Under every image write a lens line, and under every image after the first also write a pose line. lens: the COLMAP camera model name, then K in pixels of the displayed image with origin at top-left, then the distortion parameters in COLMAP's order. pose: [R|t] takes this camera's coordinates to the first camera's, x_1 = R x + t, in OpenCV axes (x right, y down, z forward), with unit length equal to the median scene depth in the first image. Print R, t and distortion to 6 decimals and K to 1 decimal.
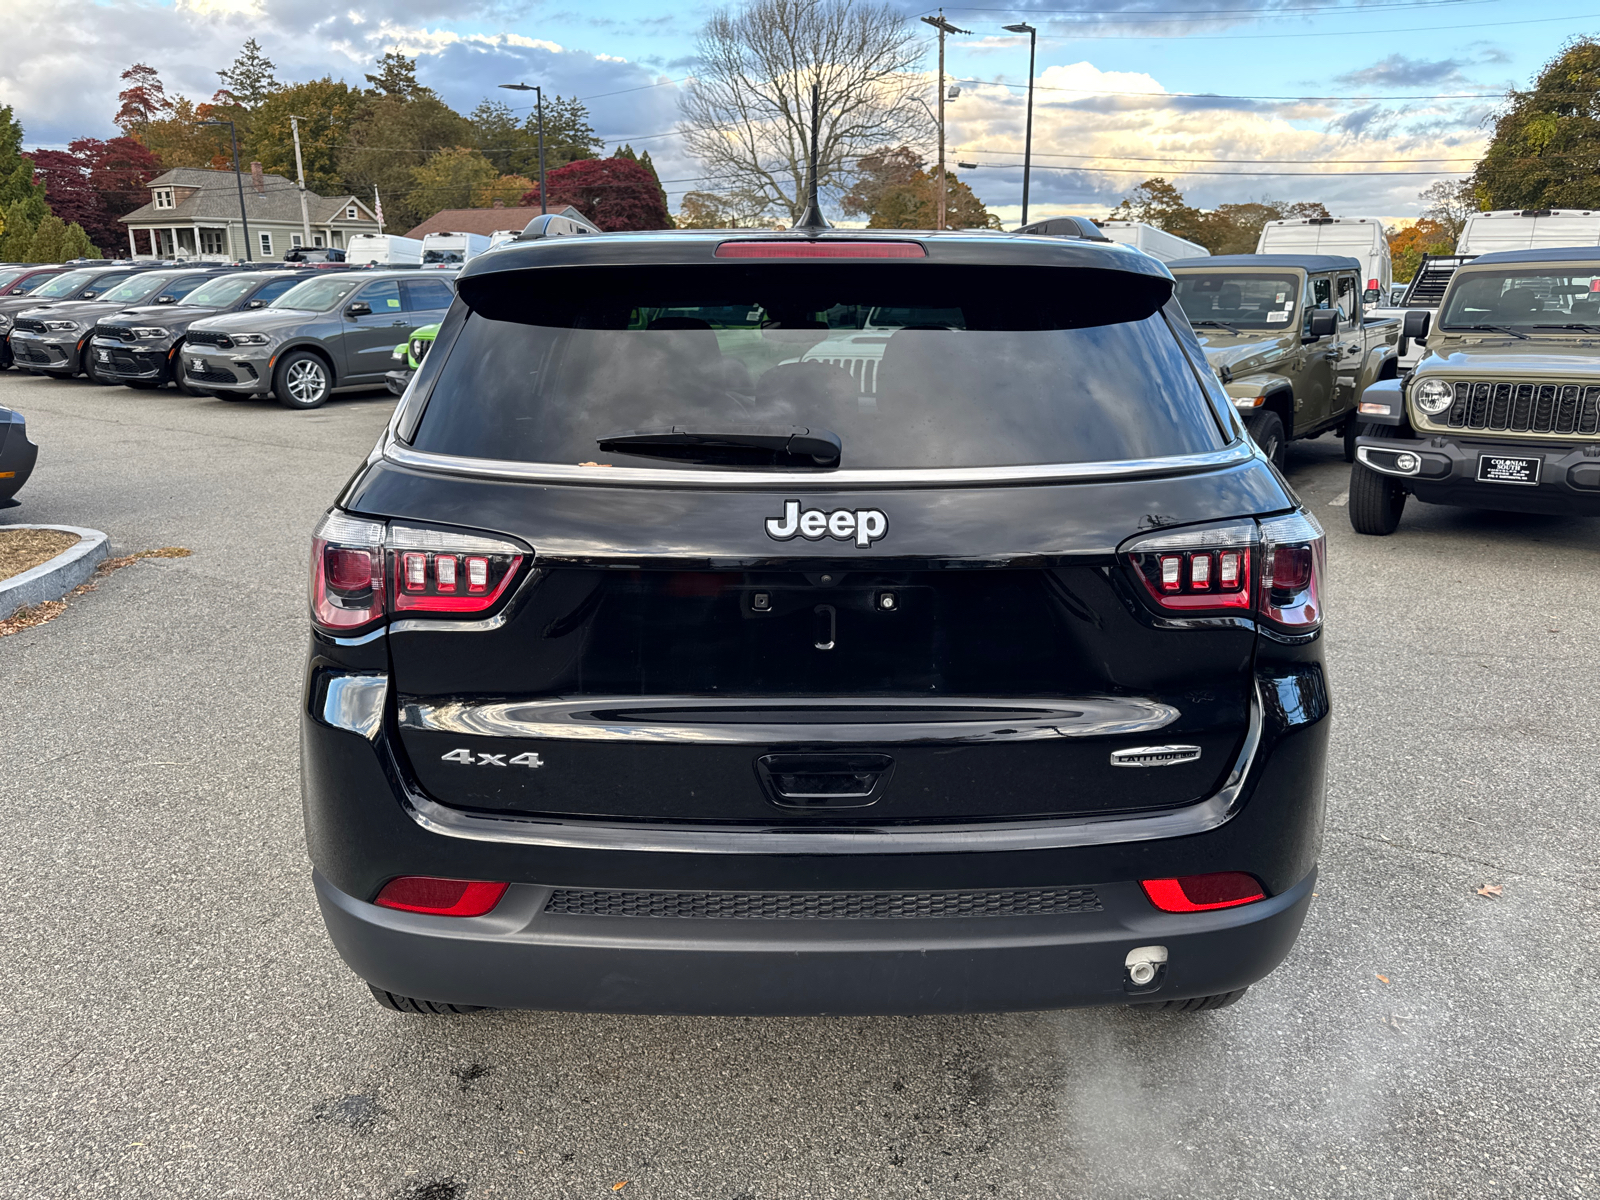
lens RADIAL K [[1355.7, 0, 797.7], [0, 1355.7, 623.3], [0, 0, 1]] dist [-0.008077, 0.008237]
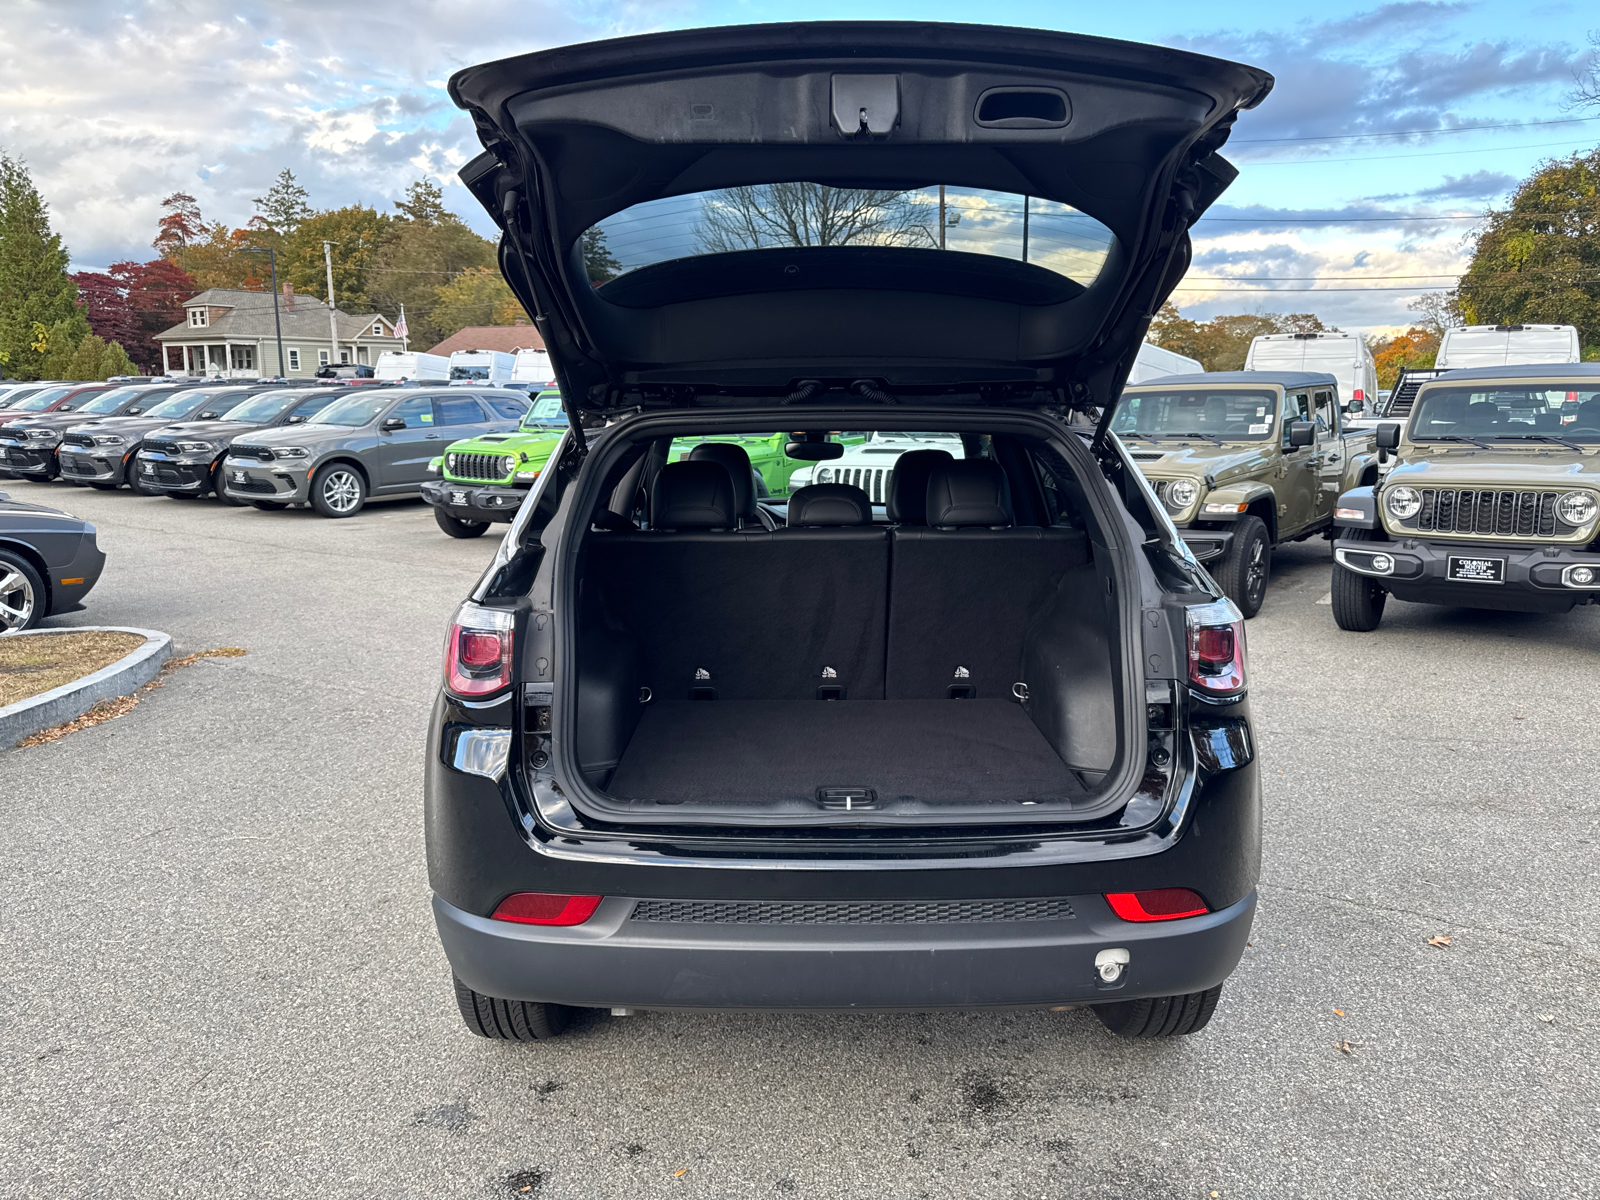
lens RADIAL K [[1432.7, 0, 794.2], [0, 1432.7, 542.3], [0, 0, 1]] dist [0.023144, -0.005359]
pose [[0.999979, -0.004675, -0.004569, -0.009693], [0.004016, 0.990852, -0.134892, 0.016292], [0.005158, 0.134871, 0.990850, -0.130928]]
